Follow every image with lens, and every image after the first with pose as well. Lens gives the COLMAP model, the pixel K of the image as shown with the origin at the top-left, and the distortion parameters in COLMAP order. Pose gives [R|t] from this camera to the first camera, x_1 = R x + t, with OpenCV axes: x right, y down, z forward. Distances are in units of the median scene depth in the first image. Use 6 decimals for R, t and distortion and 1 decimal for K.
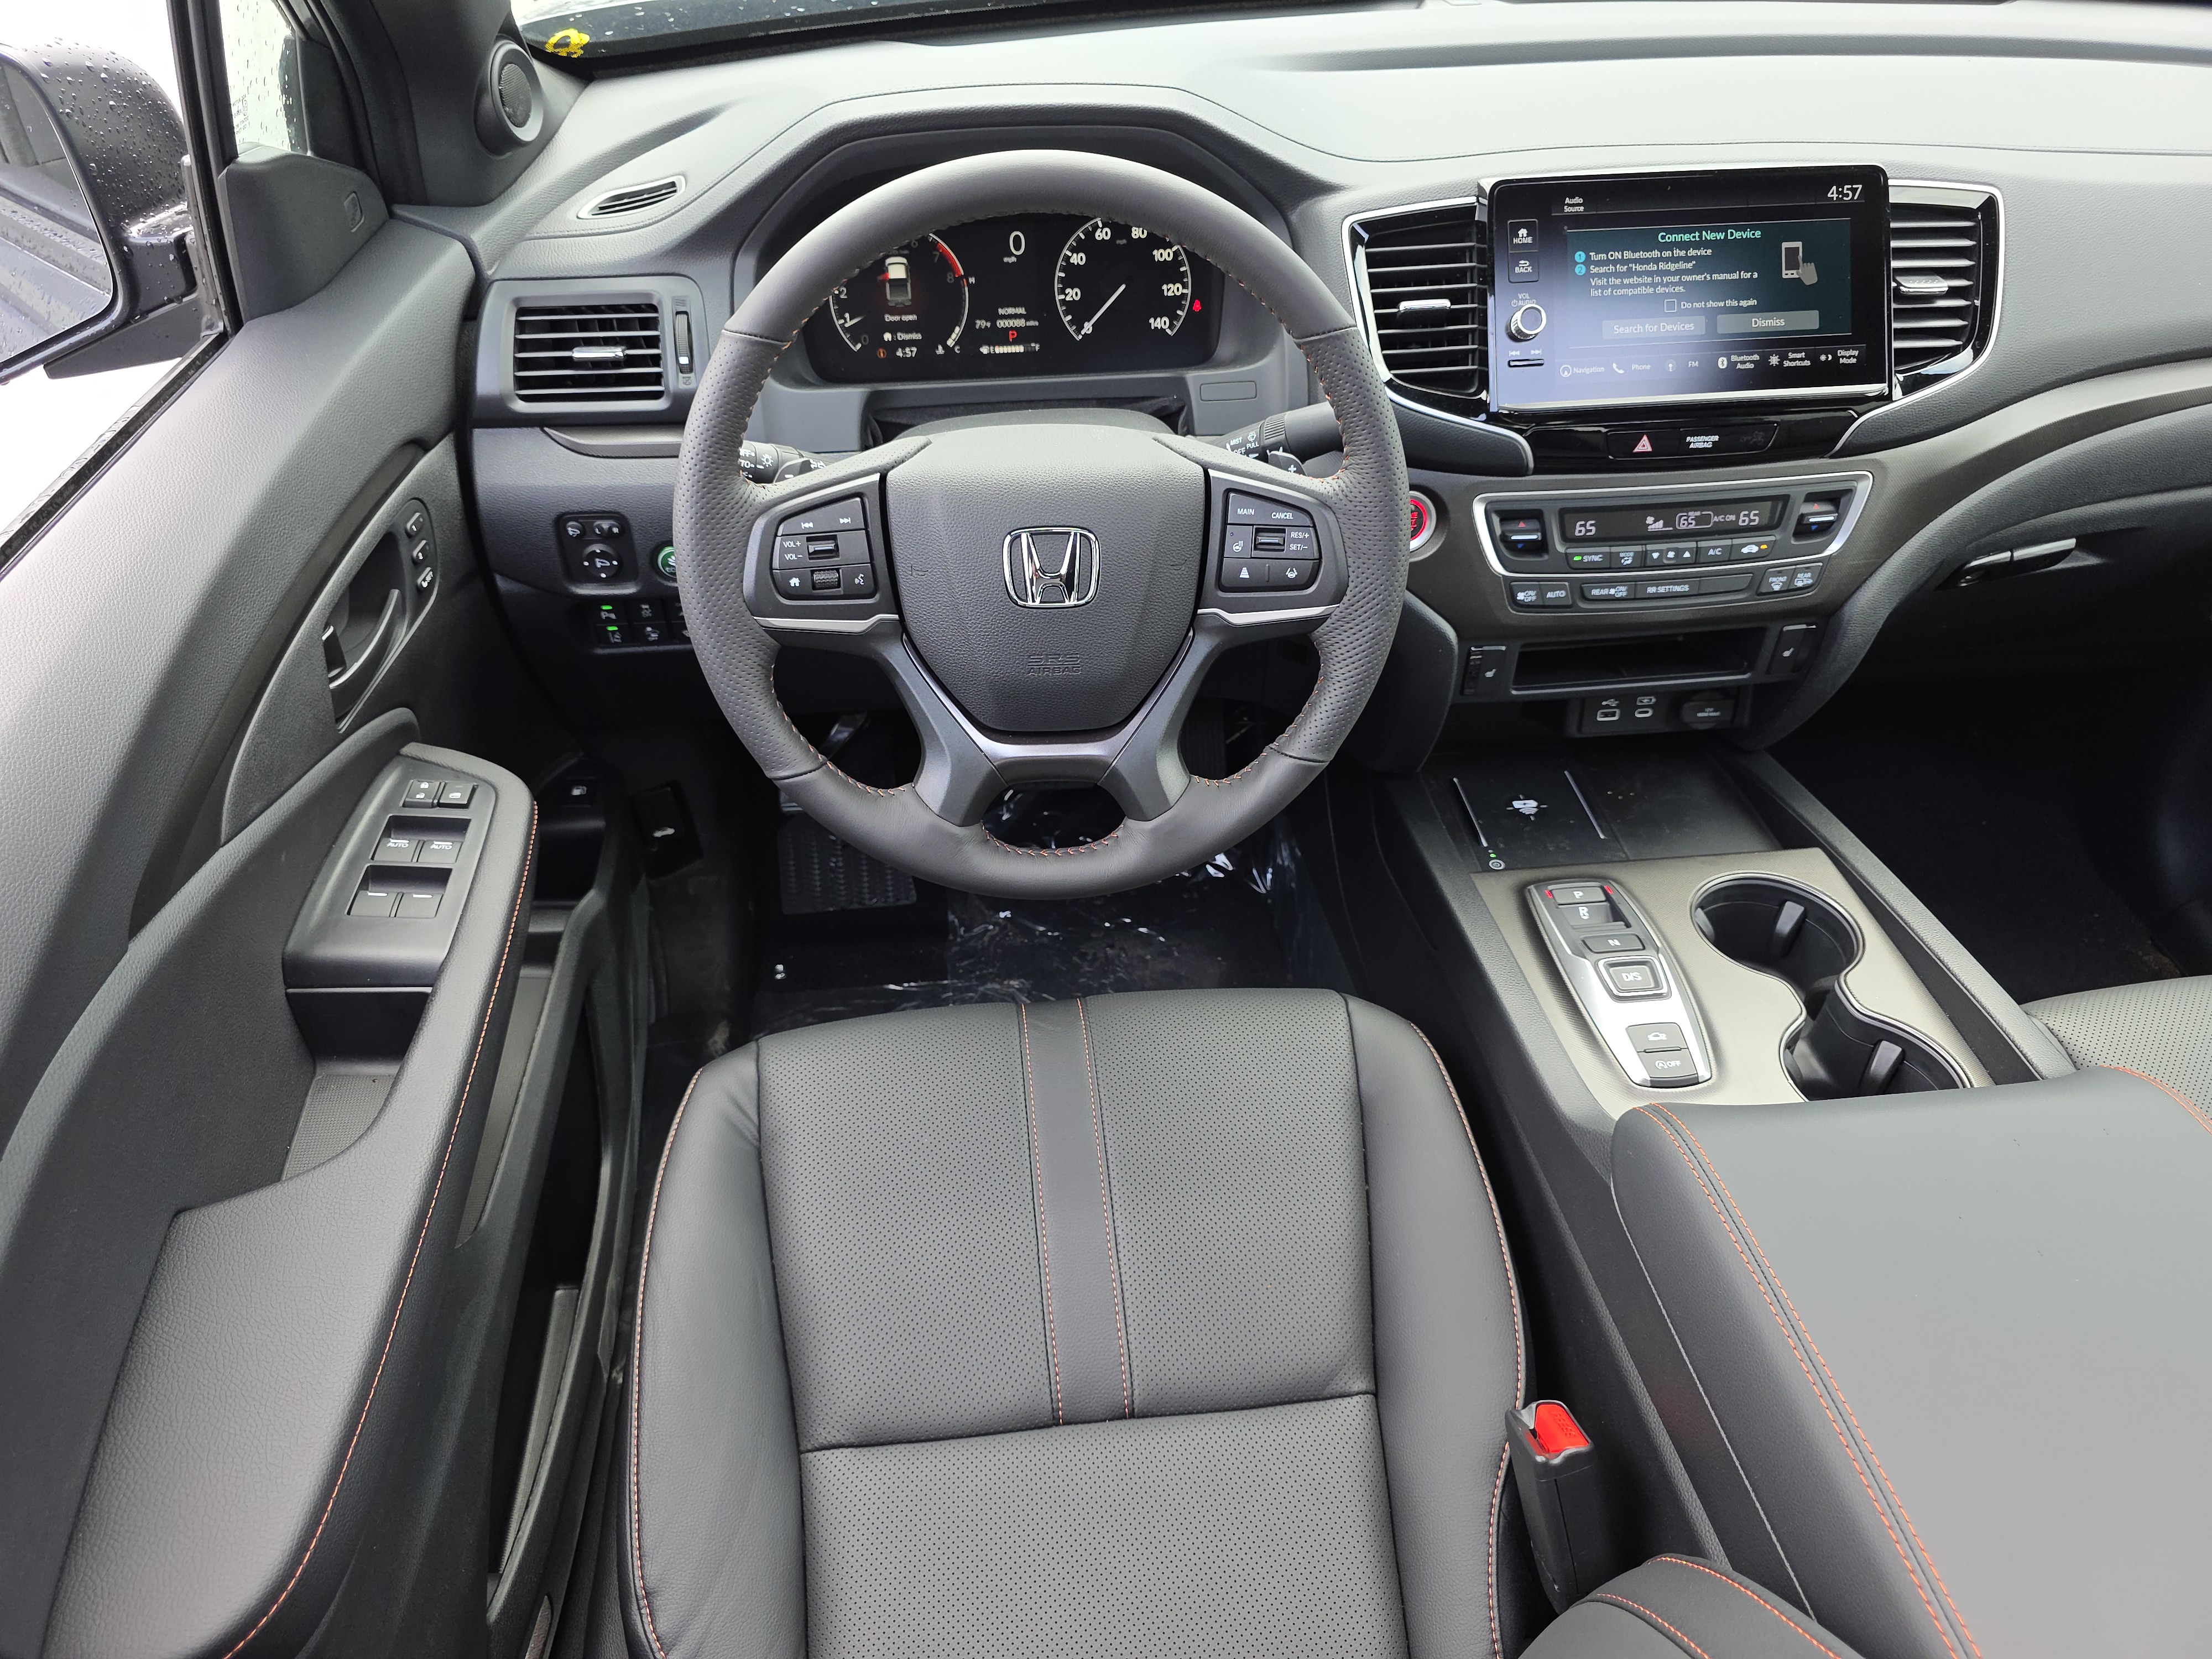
lens RADIAL K [[1469.2, 0, 1106.0], [0, 1469.2, 829.5], [0, 0, 1]] dist [0.050511, -0.042442]
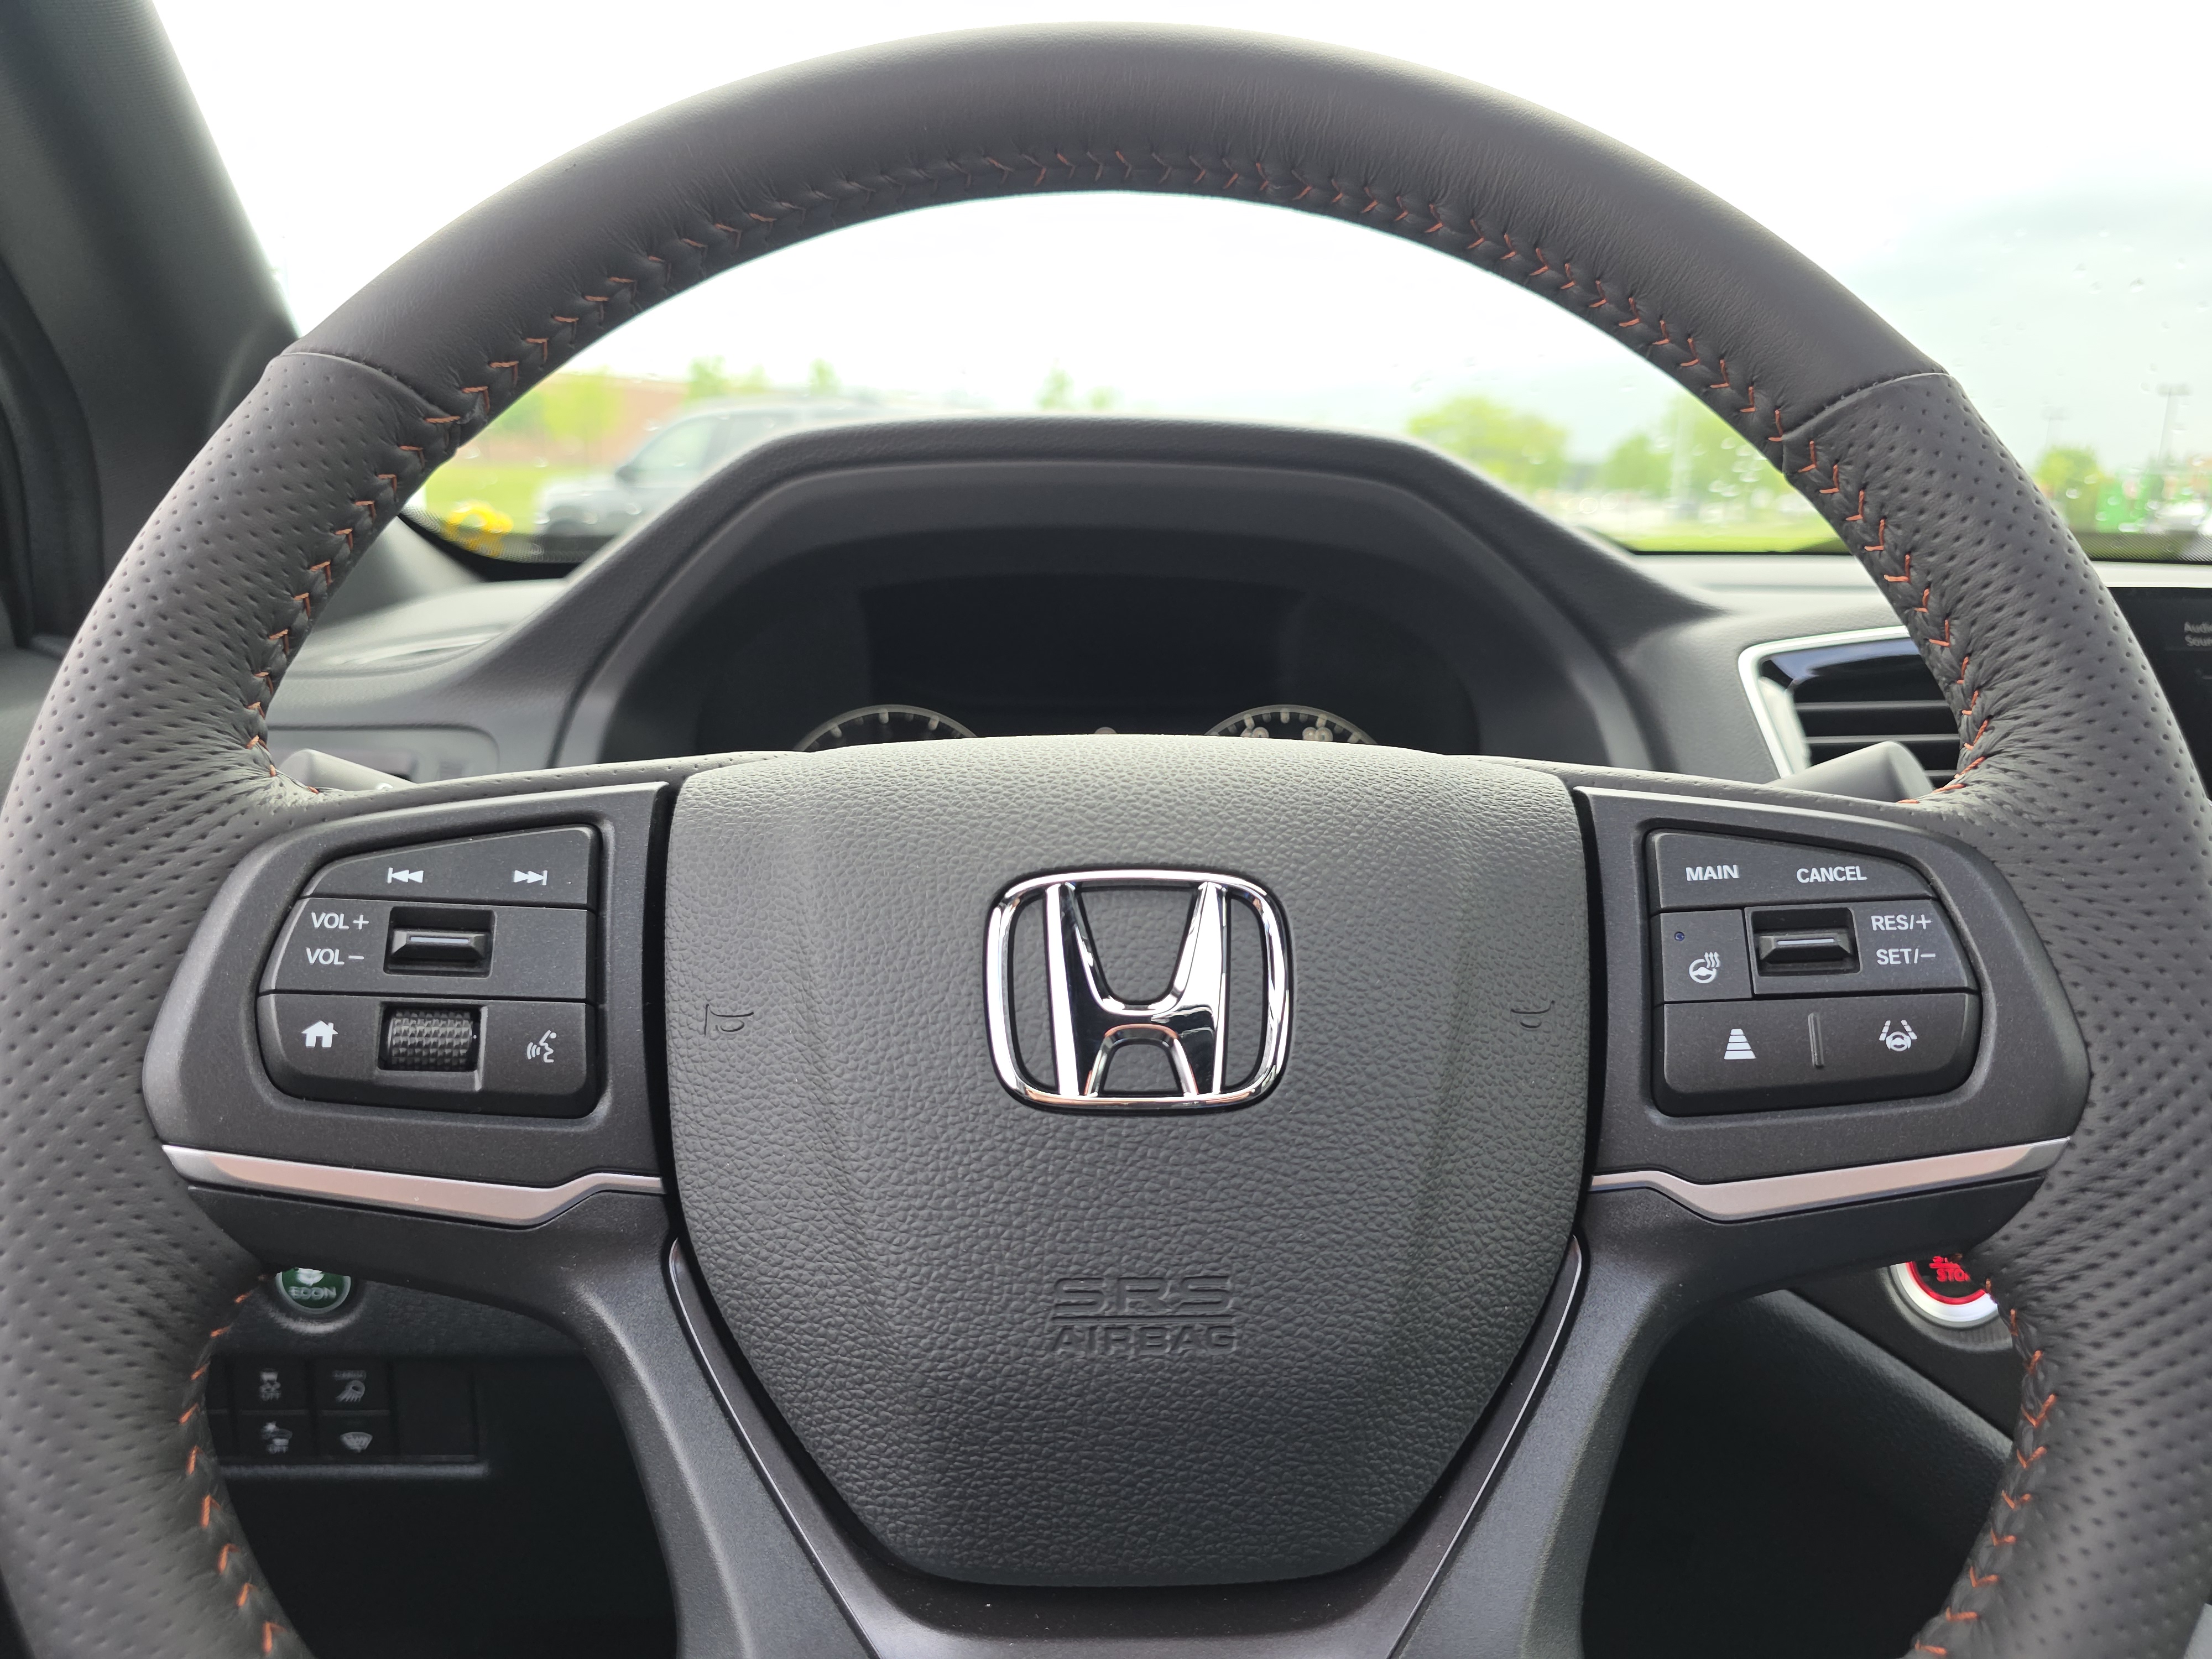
lens RADIAL K [[1542.9, 0, 1110.7], [0, 1542.9, 863.6], [0, 0, 1]] dist [0.037803, -0.033015]
pose [[0.998500, -0.017560, -0.051862, -0.020386], [-0.014606, 0.827436, -0.561370, -0.011972], [0.052770, 0.561285, 0.825938, 0.567677]]
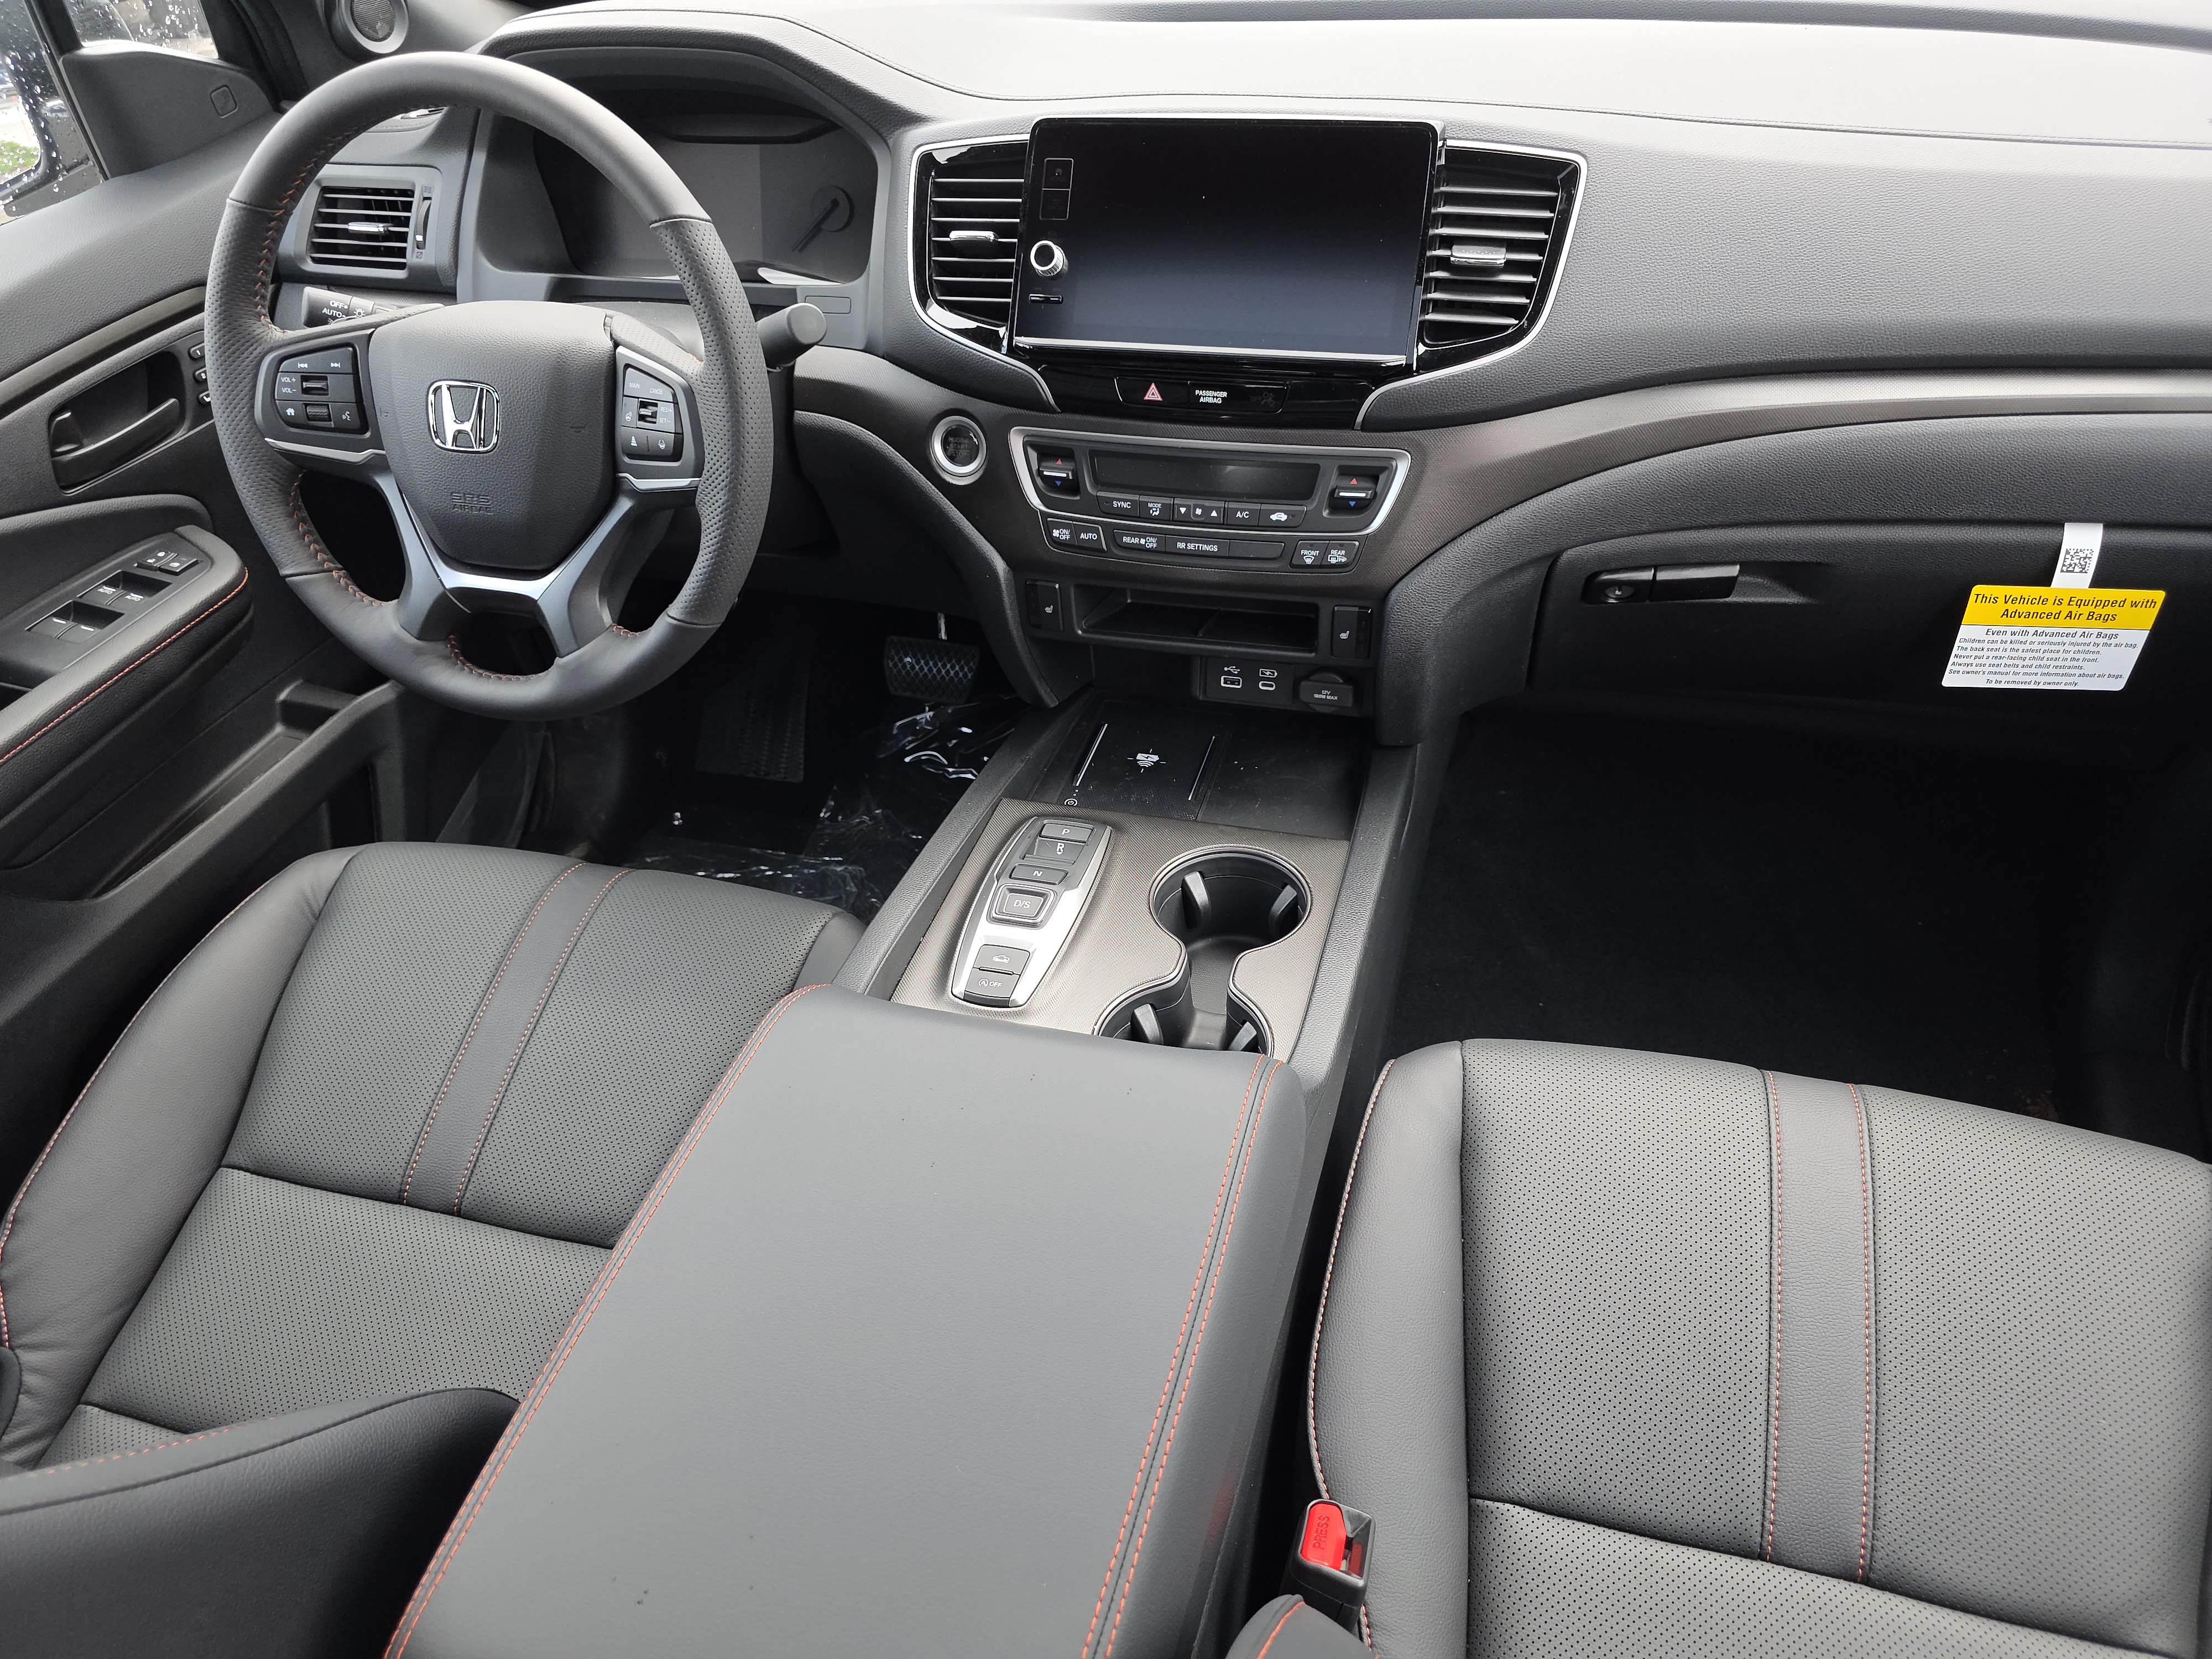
lens RADIAL K [[1542.9, 0, 1110.7], [0, 1542.9, 863.6], [0, 0, 1]] dist [0.037803, -0.033015]
pose [[0.923471, 0.200908, -0.326859, 0.727918], [-0.191583, 0.979589, 0.060837, -0.006584], [0.332410, 0.006440, 0.943113, 0.005616]]
